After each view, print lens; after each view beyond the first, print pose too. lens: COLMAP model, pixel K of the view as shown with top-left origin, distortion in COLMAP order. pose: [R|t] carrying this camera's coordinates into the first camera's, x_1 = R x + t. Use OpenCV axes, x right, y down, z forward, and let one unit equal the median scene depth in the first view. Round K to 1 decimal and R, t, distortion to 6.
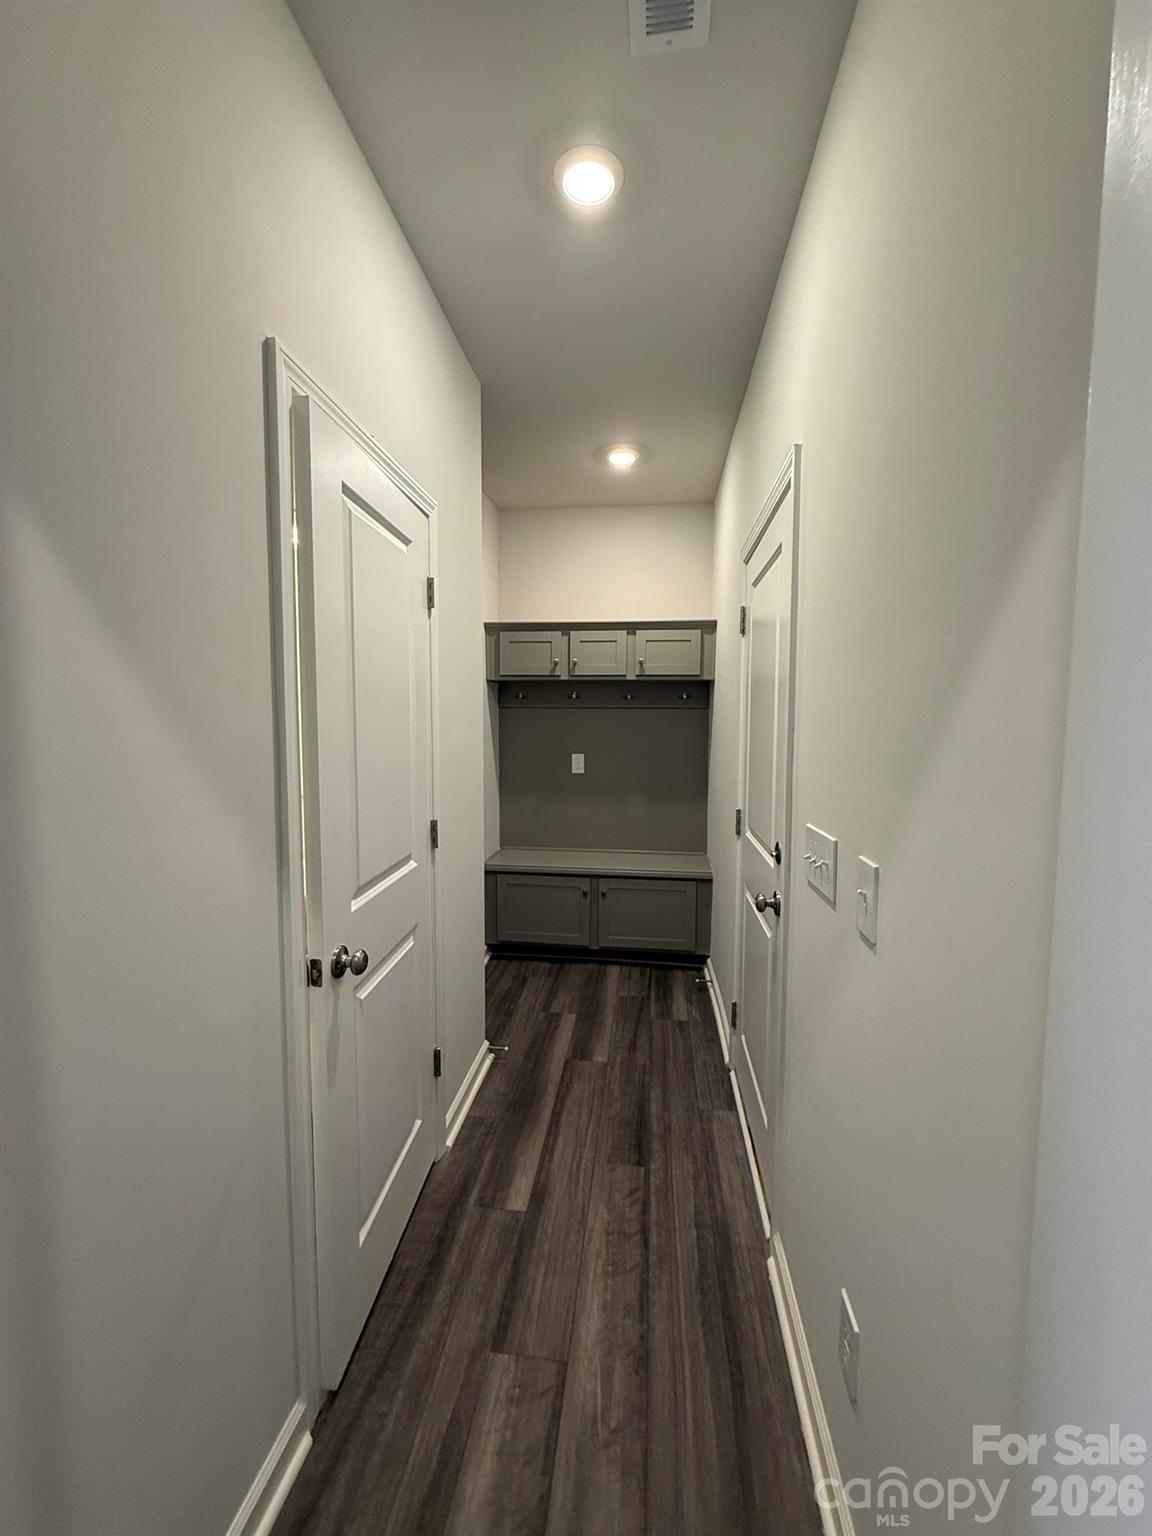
lens RADIAL K [[618.5, 0, 576.0], [0, 618.5, 768.0], [0, 0, 1]] dist [0.009243, 0.000287]
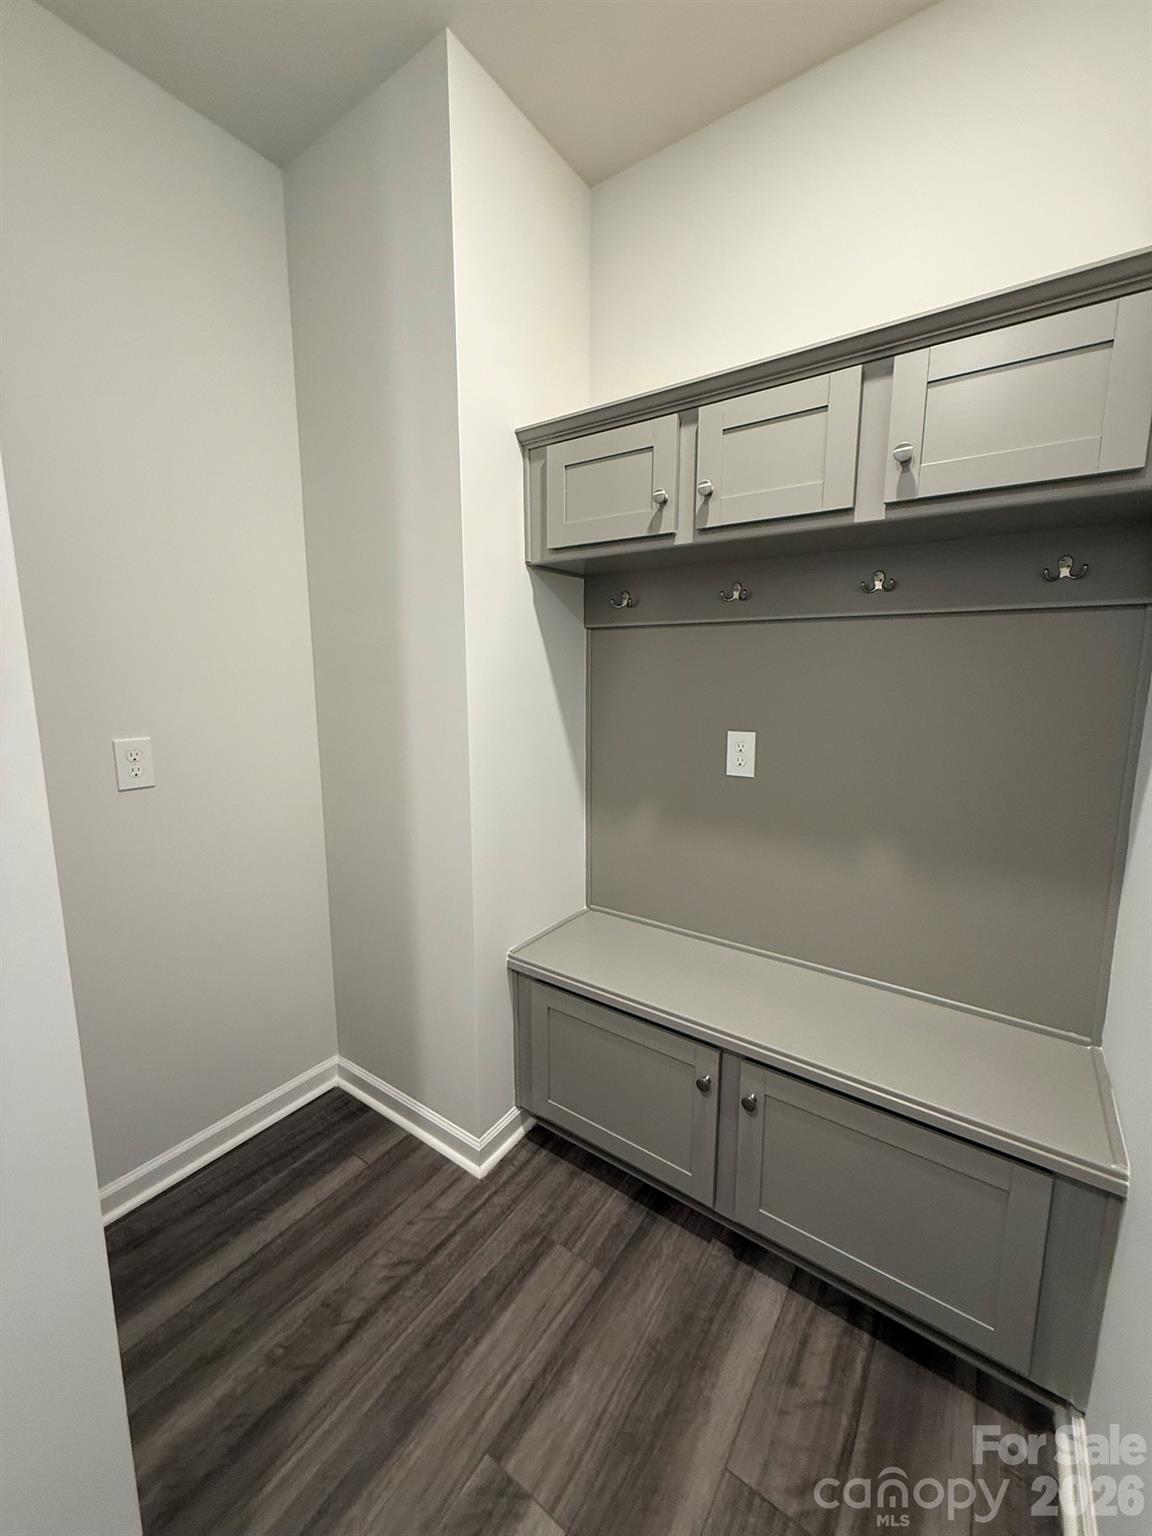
lens RADIAL K [[610.7, 0, 578.7], [0, 610.7, 766.7], [0, 0, 1]] dist [0.000607, 0.000231]
pose [[0.885061, 0.068205, -0.460450, 0.110090], [-0.035324, 0.996196, 0.079665, -0.031046], [0.464132, -0.054244, 0.884103, 0.622597]]
